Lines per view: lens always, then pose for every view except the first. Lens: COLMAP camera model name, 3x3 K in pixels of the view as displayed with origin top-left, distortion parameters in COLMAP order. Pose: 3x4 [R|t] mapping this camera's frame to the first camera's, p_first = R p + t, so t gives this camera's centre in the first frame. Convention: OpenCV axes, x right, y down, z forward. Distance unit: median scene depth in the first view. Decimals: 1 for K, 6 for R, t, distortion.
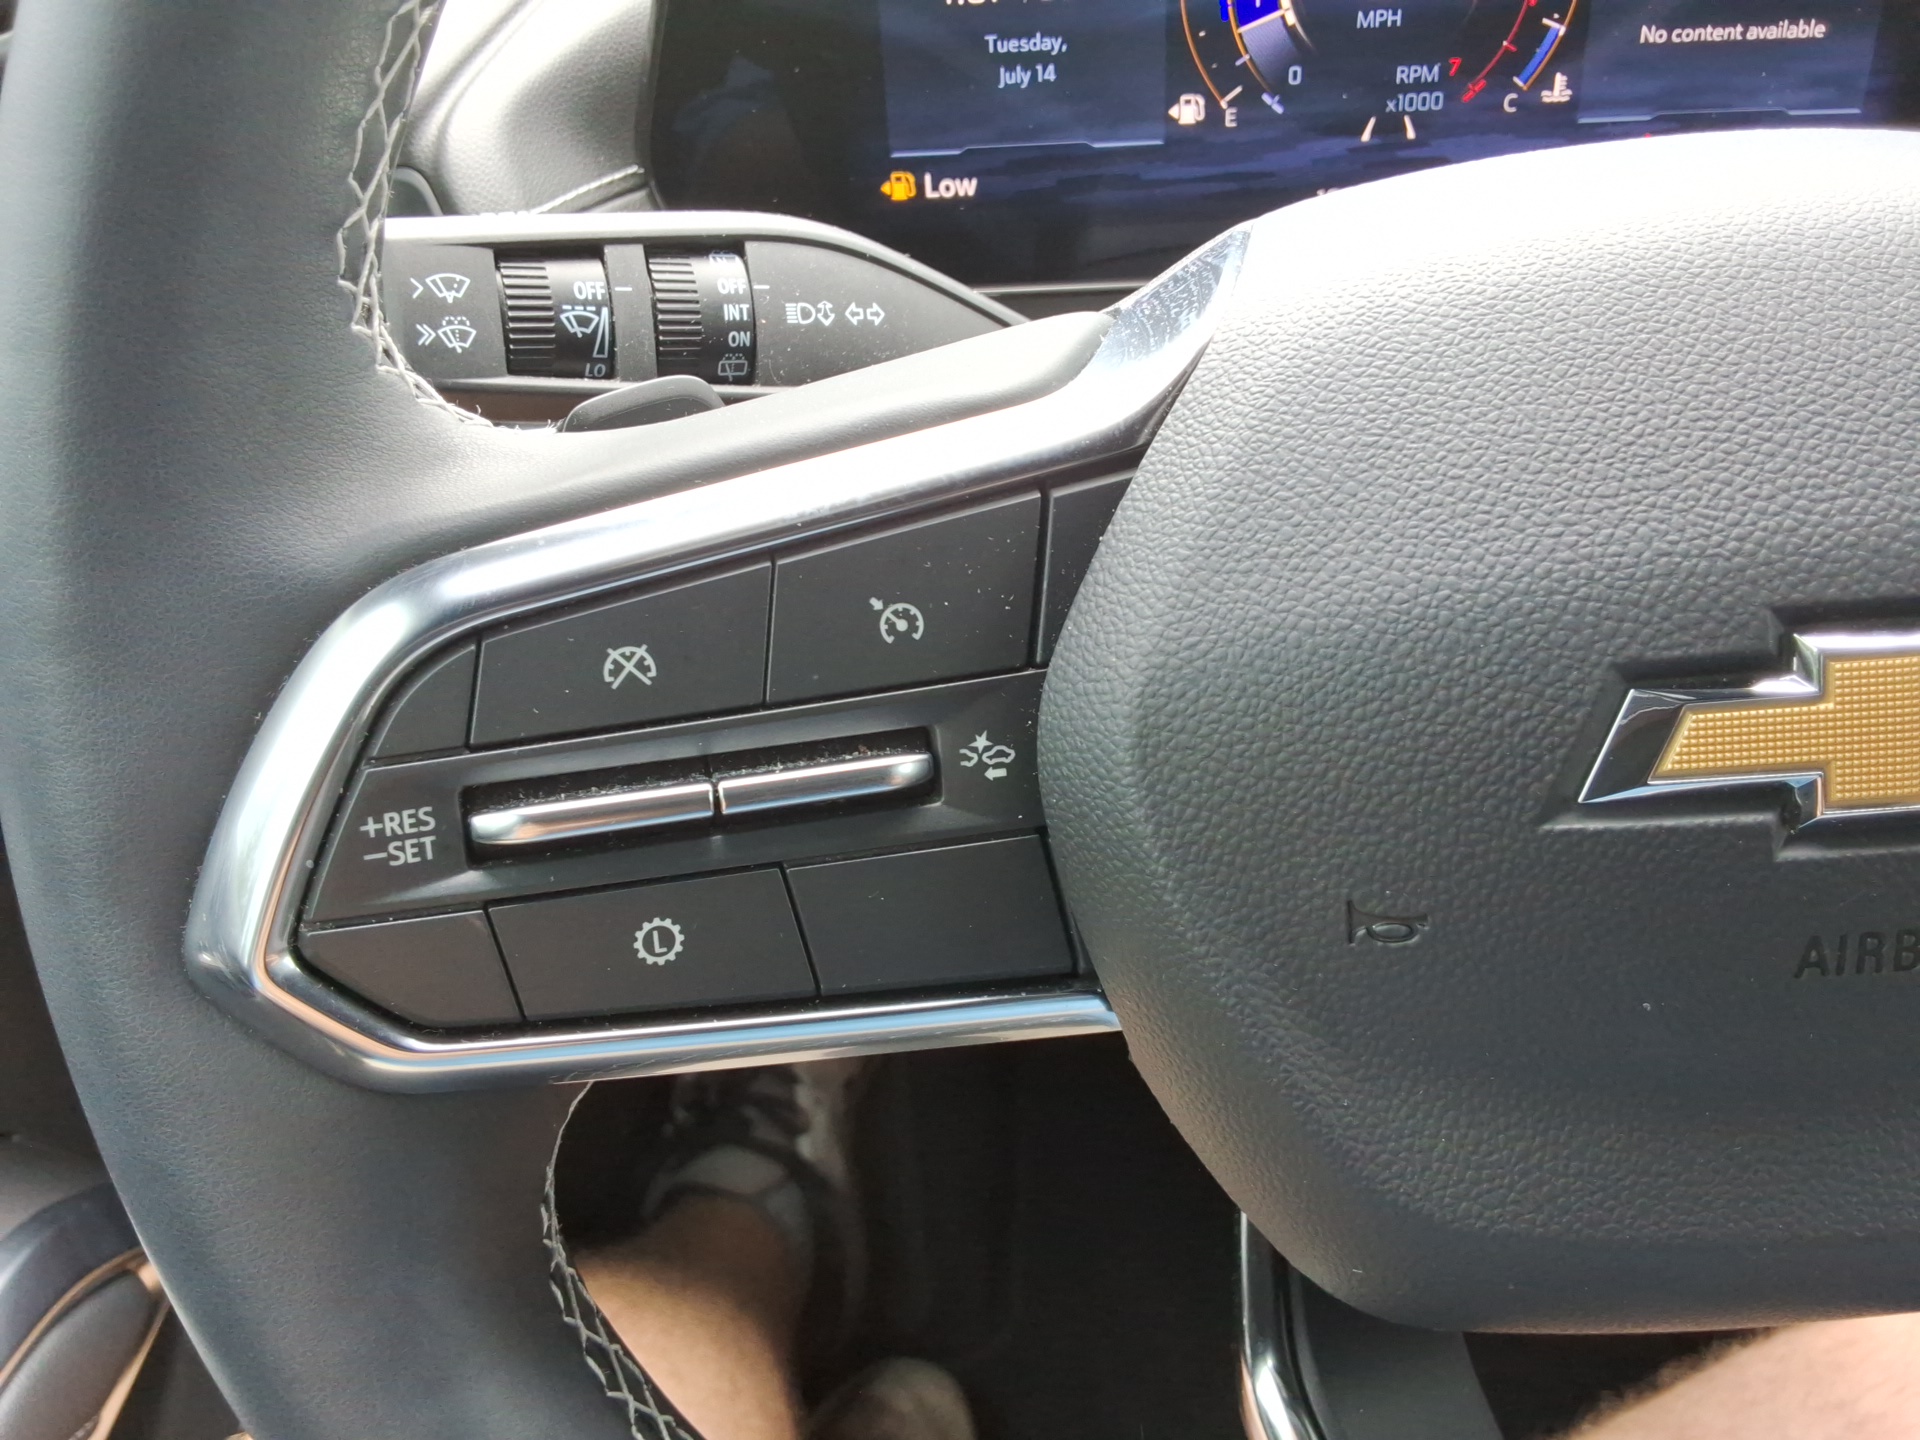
lens RADIAL K [[1545.7, 0, 970.5], [0, 1545.7, 710.8], [0, 0, 1]] dist [0.135472, -0.215379]
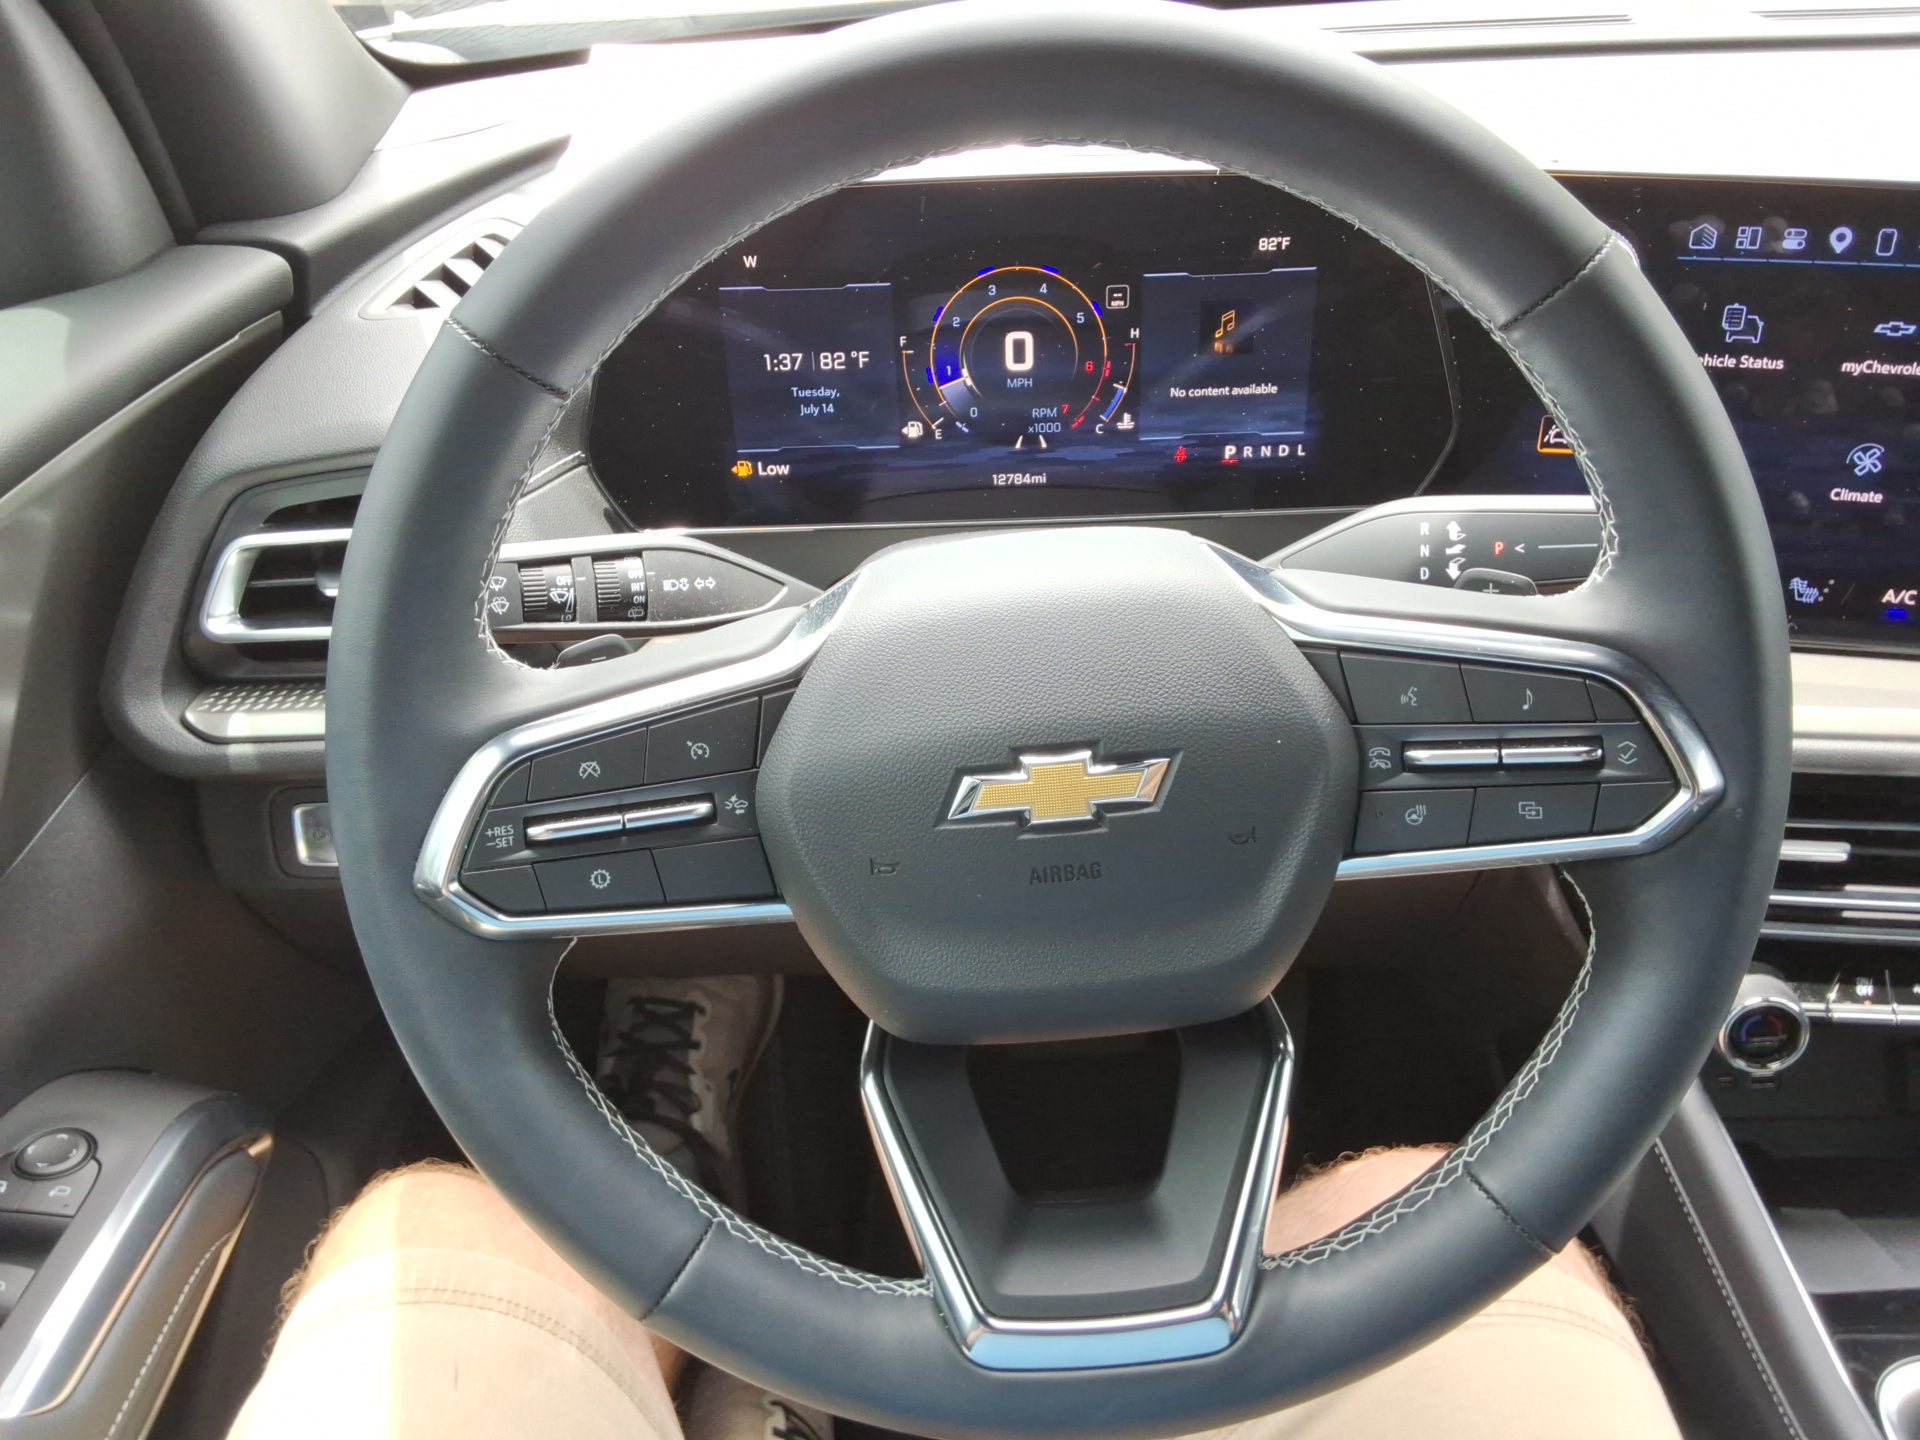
lens RADIAL K [[1545.7, 0, 970.5], [0, 1545.7, 710.8], [0, 0, 1]] dist [0.135472, -0.215379]
pose [[0.998719, -0.003148, 0.050499, 0.118081], [0.005502, 0.998901, -0.046540, -0.001233], [-0.050297, 0.046758, 0.997639, -0.678227]]
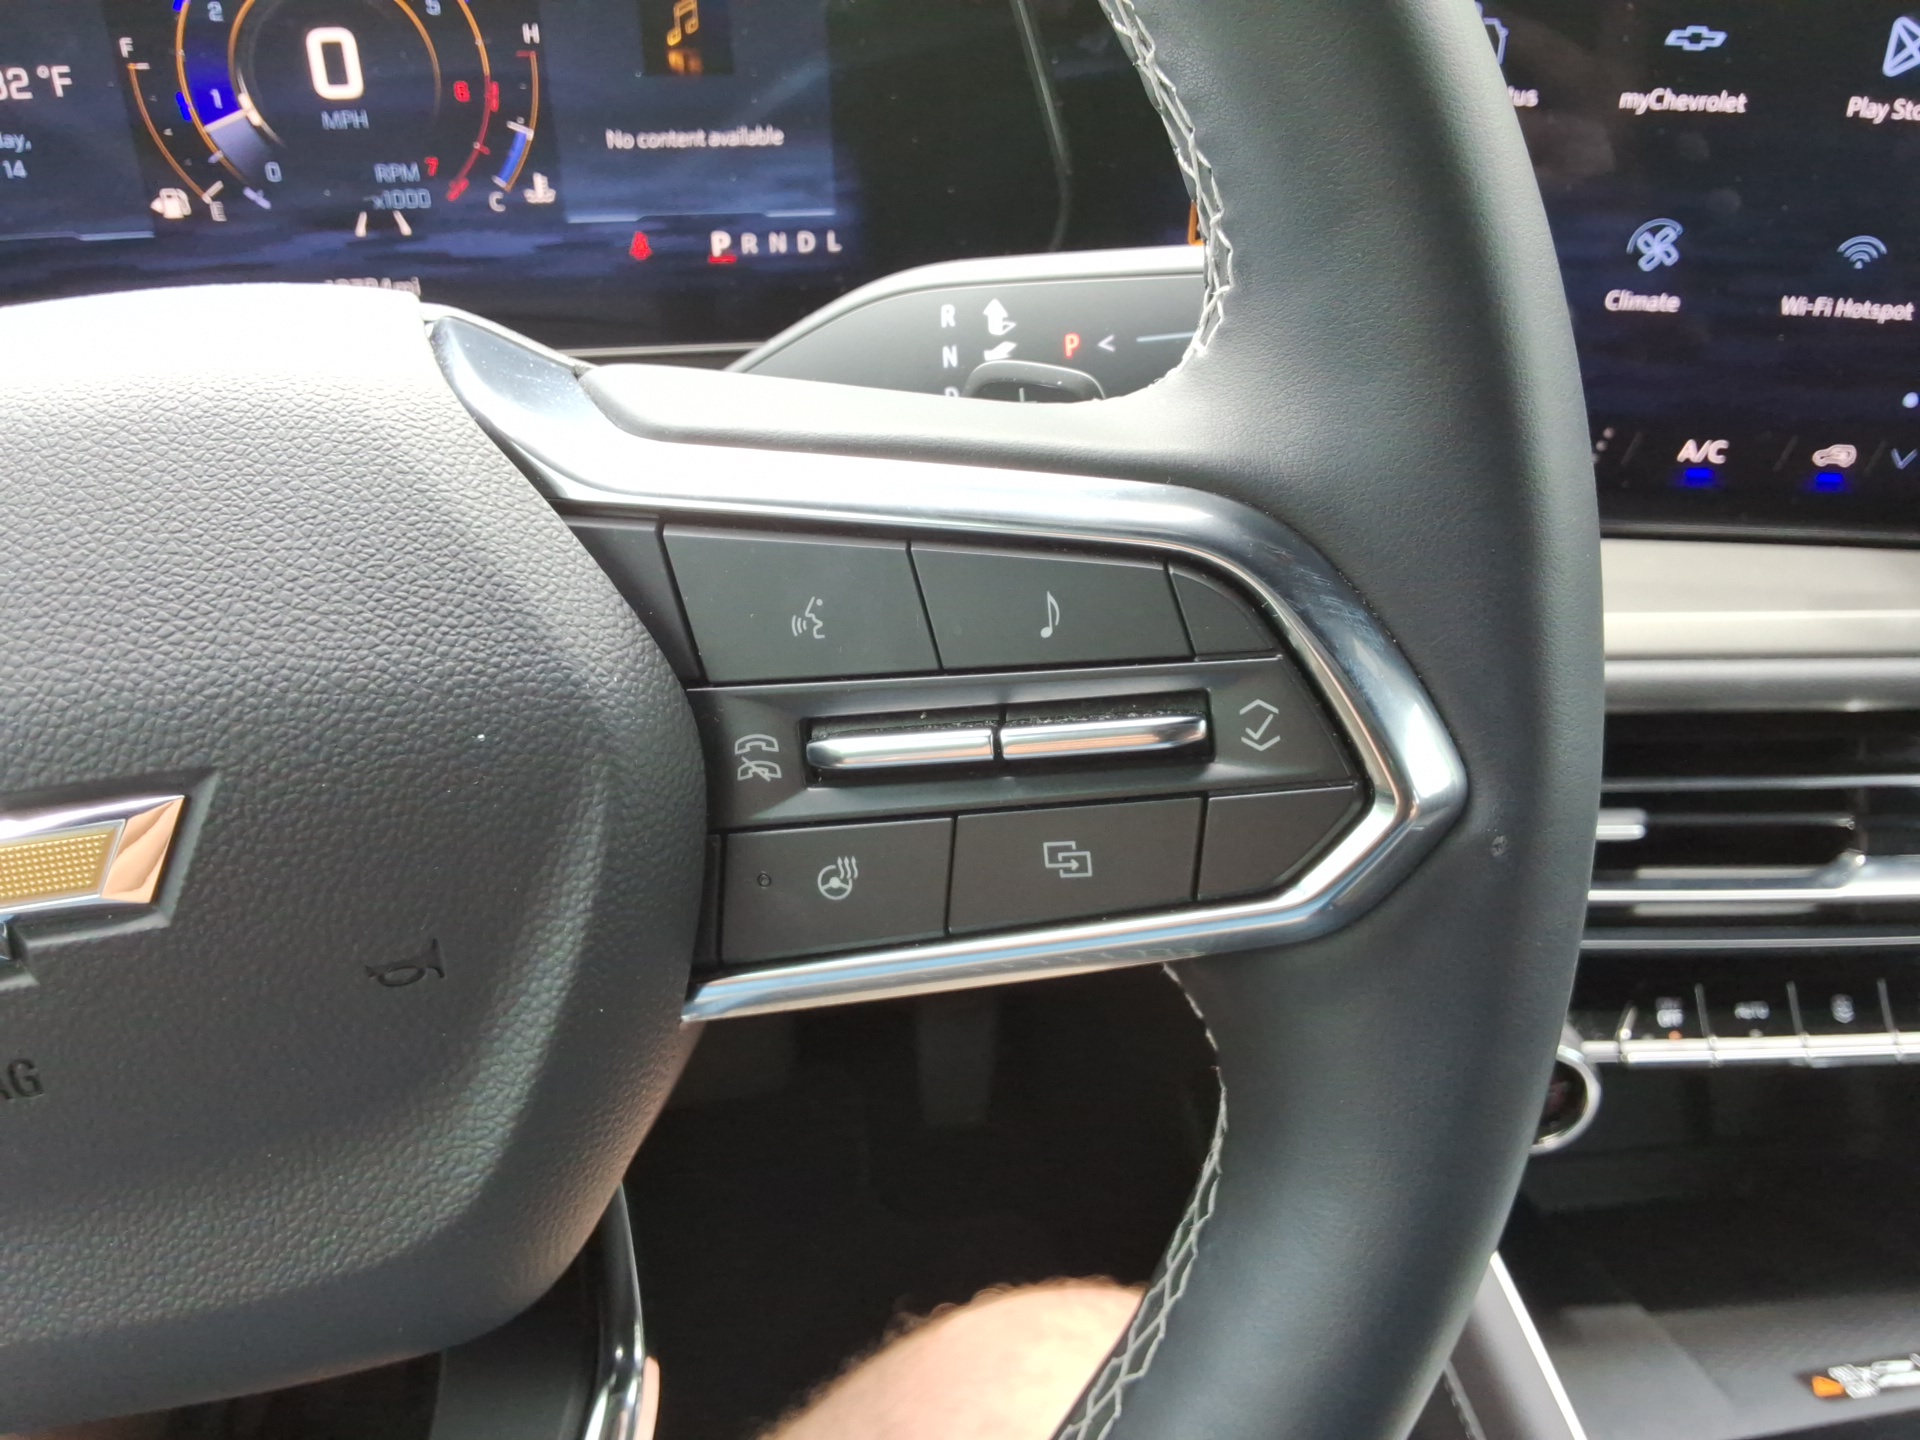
lens RADIAL K [[1562.6, 0, 963.9], [0, 1562.6, 713.2], [0, 0, 1]] dist [0.091334, -0.164934]
pose [[0.981852, -0.051703, 0.182465, 0.446242], [0.053642, 0.998544, -0.005706, -0.026095], [-0.181905, 0.015391, 0.983196, -0.079211]]
